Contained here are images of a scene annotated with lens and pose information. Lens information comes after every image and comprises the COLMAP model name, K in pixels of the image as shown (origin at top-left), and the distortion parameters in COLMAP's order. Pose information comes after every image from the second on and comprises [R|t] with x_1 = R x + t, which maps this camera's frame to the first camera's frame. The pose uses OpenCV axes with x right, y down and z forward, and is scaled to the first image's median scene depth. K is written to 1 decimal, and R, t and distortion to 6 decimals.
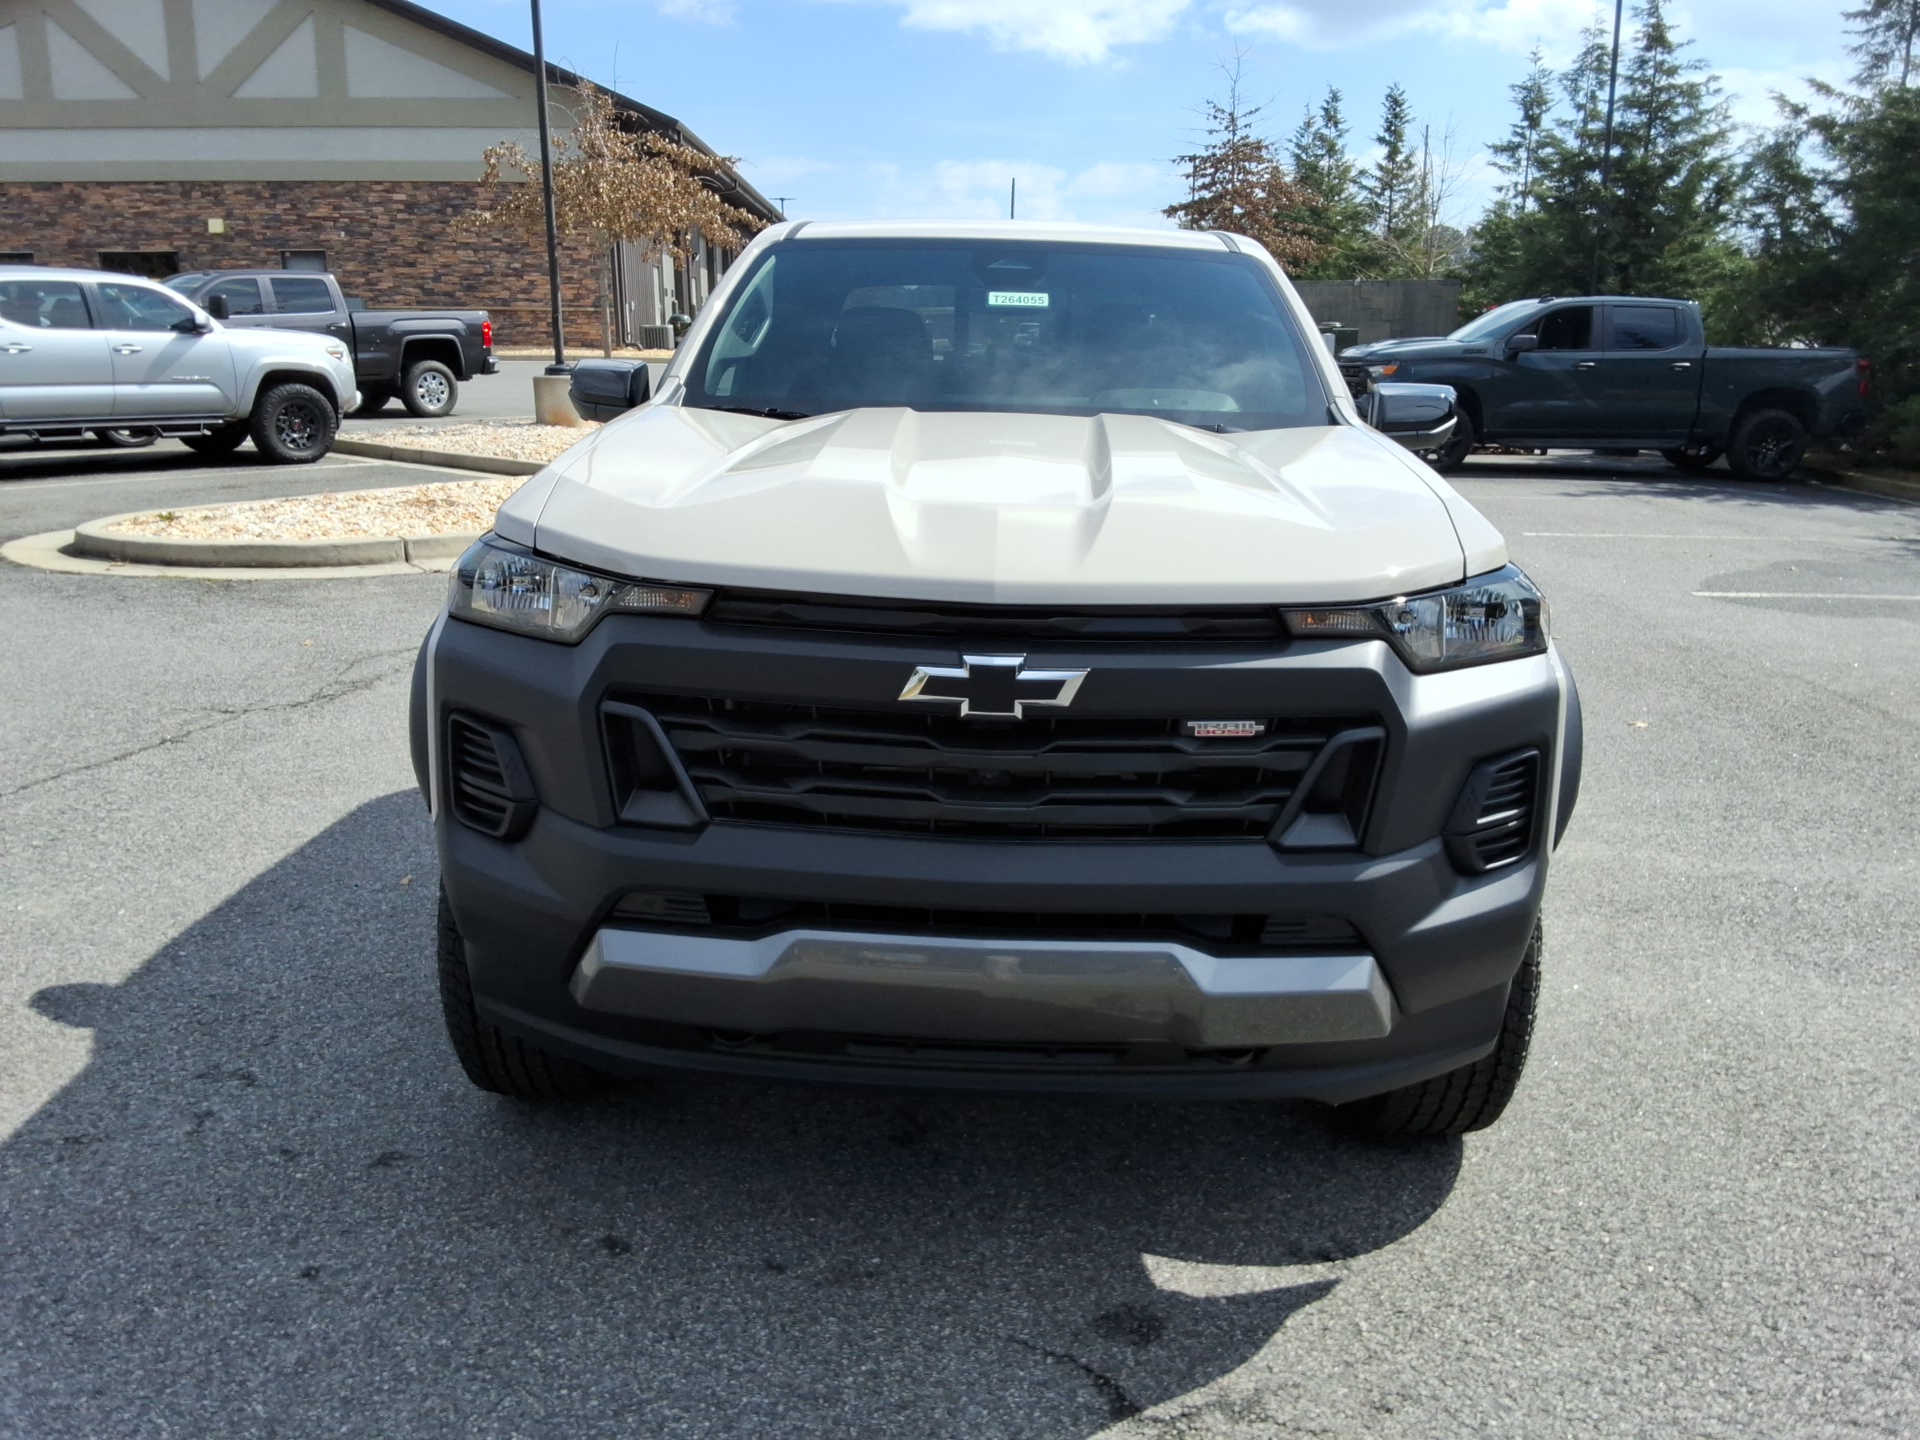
lens RADIAL K [[1556.5, 0, 978.9], [0, 1556.5, 687.3], [0, 0, 1]] dist [0.097355, -0.136615]
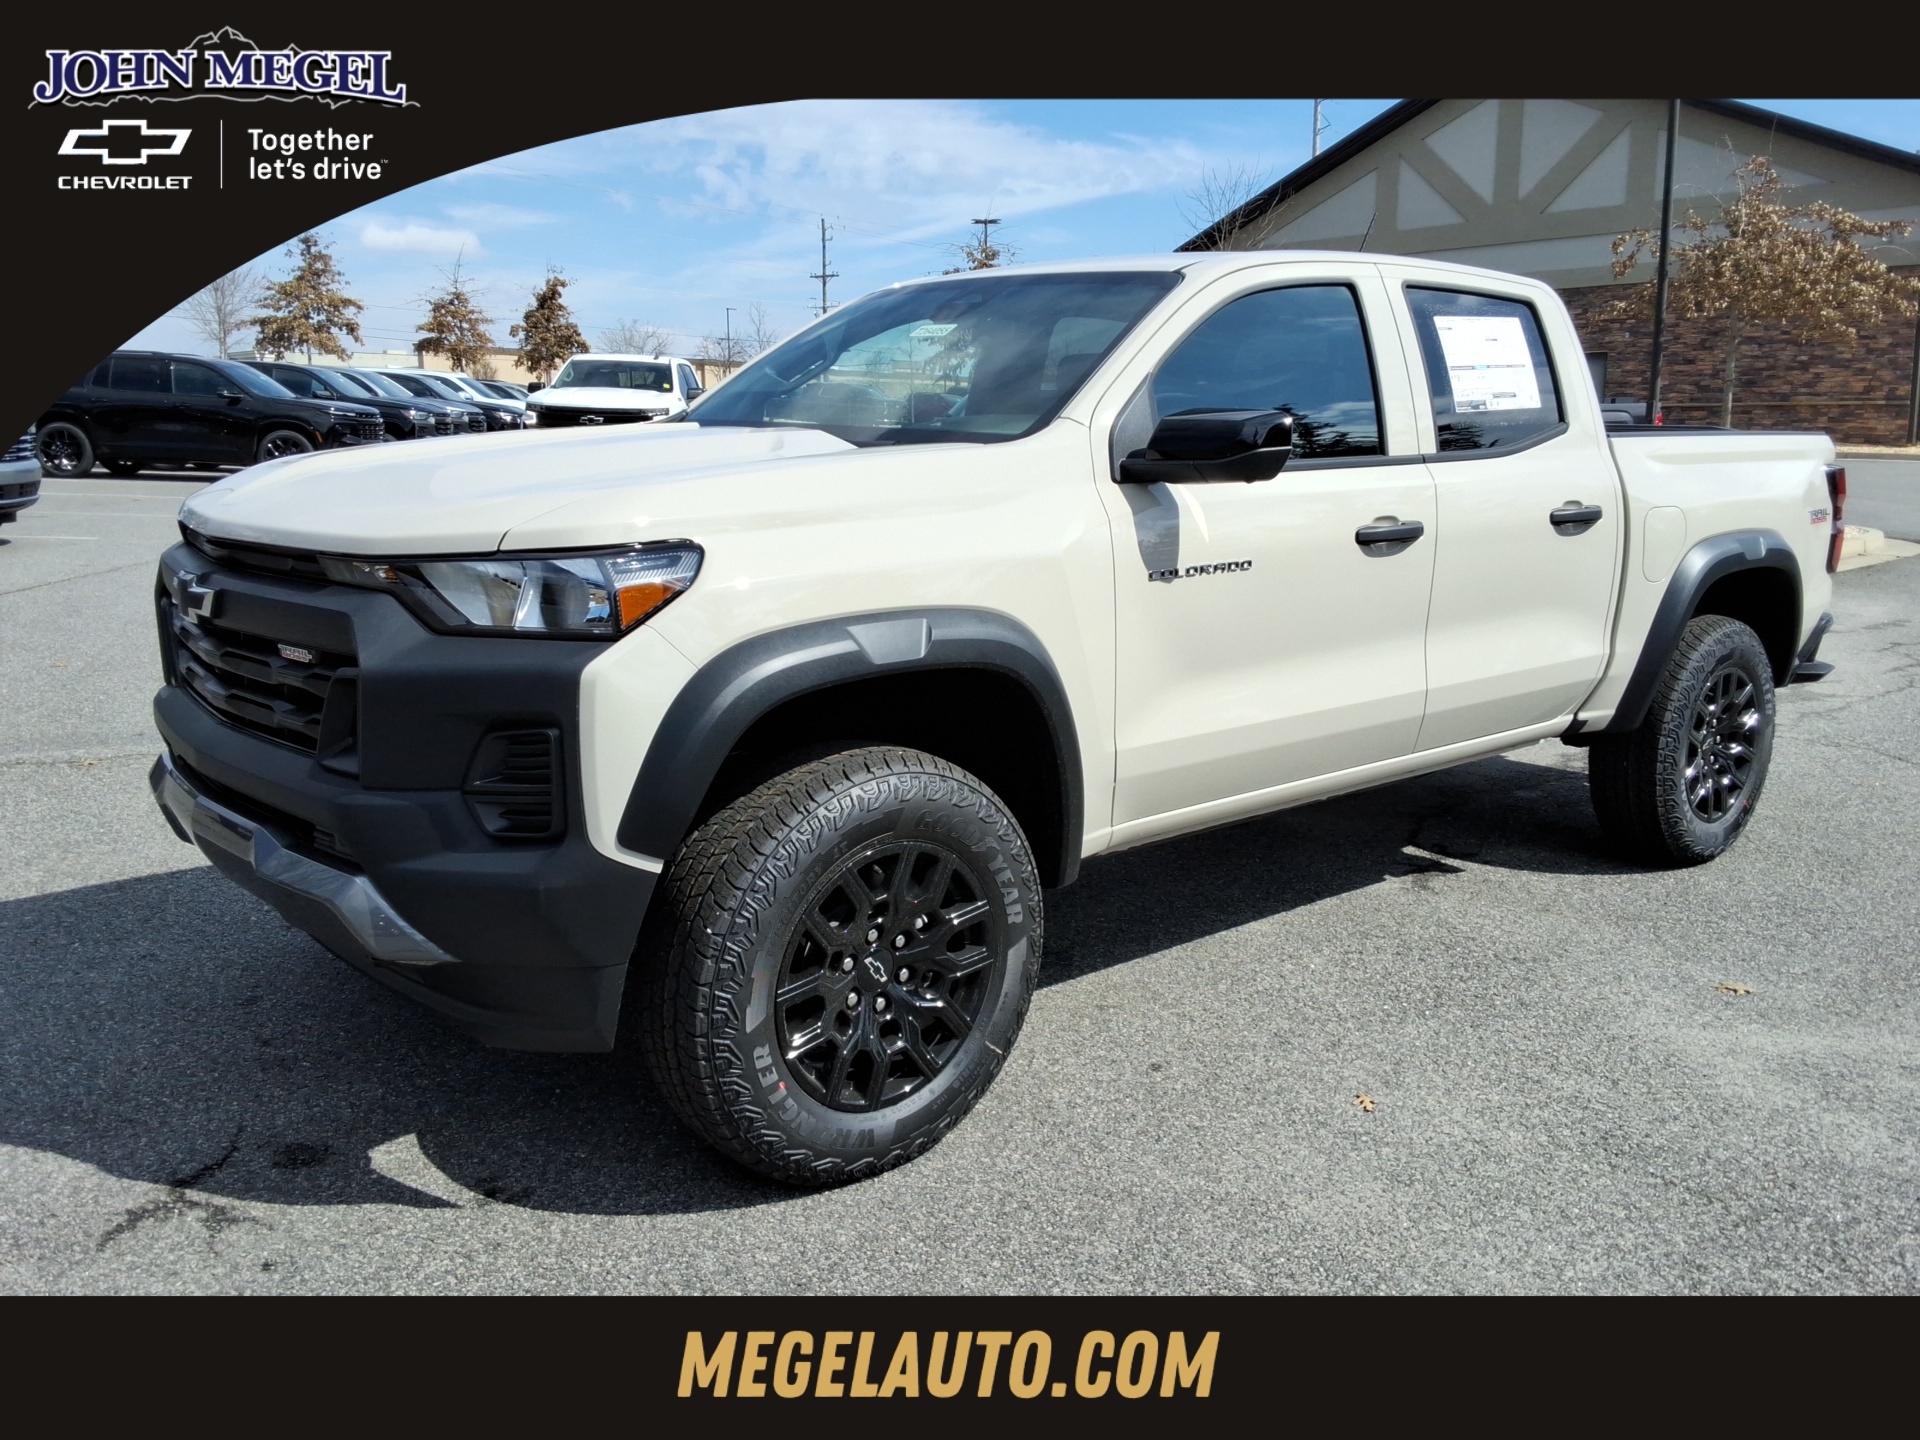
lens RADIAL K [[1553.5, 0, 978.9], [0, 1553.5, 706.6], [0, 0, 1]] dist [0.135020, -0.219907]
pose [[0.670514, 0.126889, -0.730965, 0.098797], [-0.166061, 0.985936, 0.018822, -0.003041], [0.723073, 0.108764, 0.682155, 0.039804]]
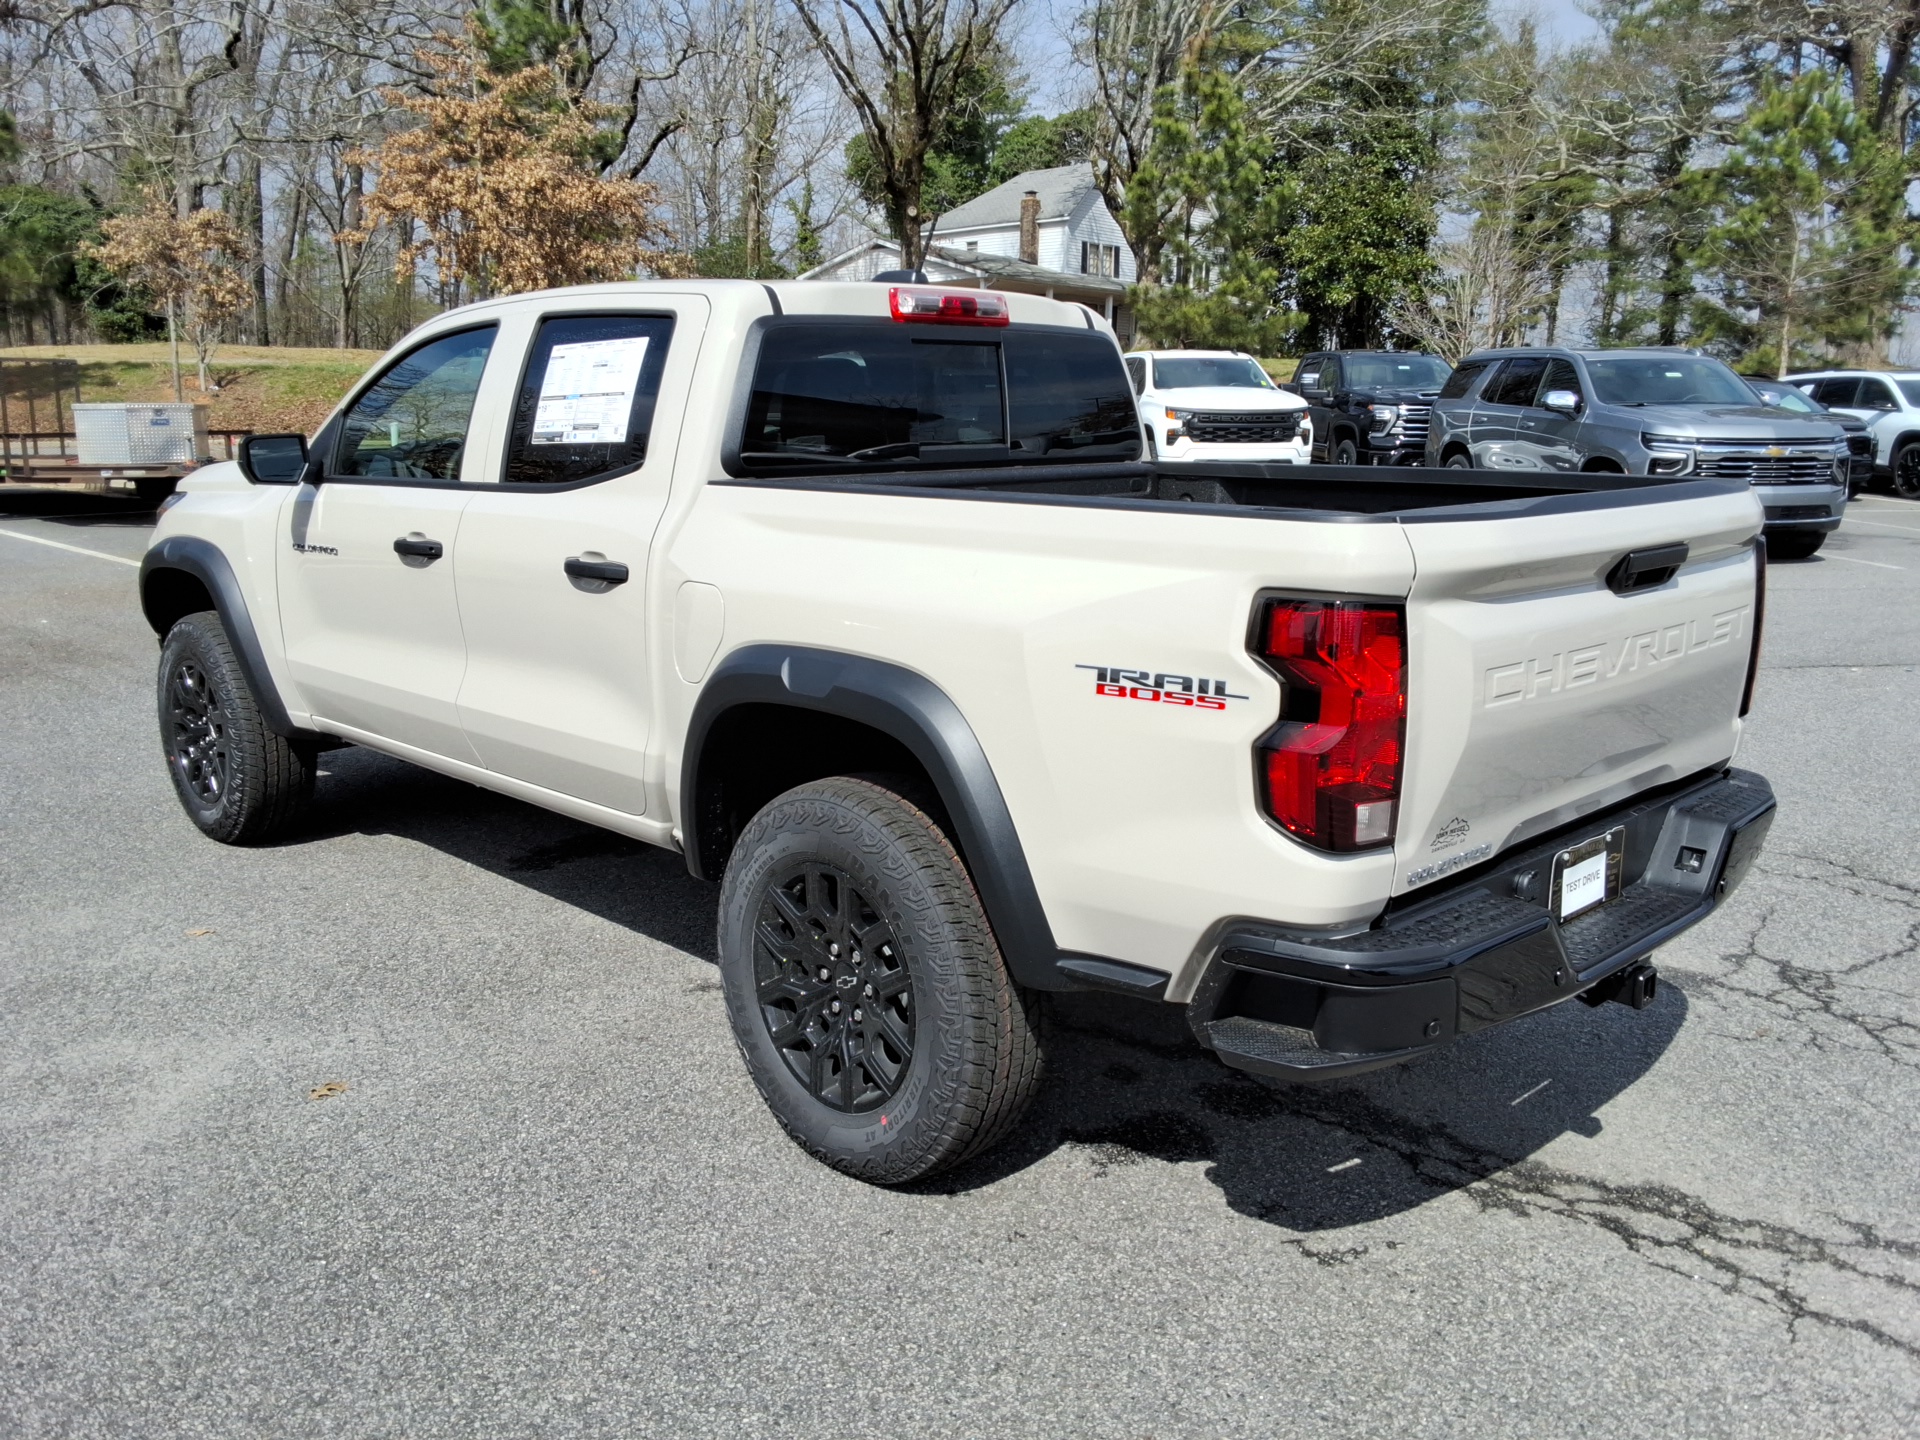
lens RADIAL K [[1553.5, 0, 978.9], [0, 1553.5, 706.6], [0, 0, 1]] dist [0.135020, -0.219907]
pose [[-0.704278, 0.109364, -0.701450, 0.092881], [-0.178222, 0.929184, 0.323811, -0.058676], [0.687190, 0.353067, -0.634913, 0.266249]]
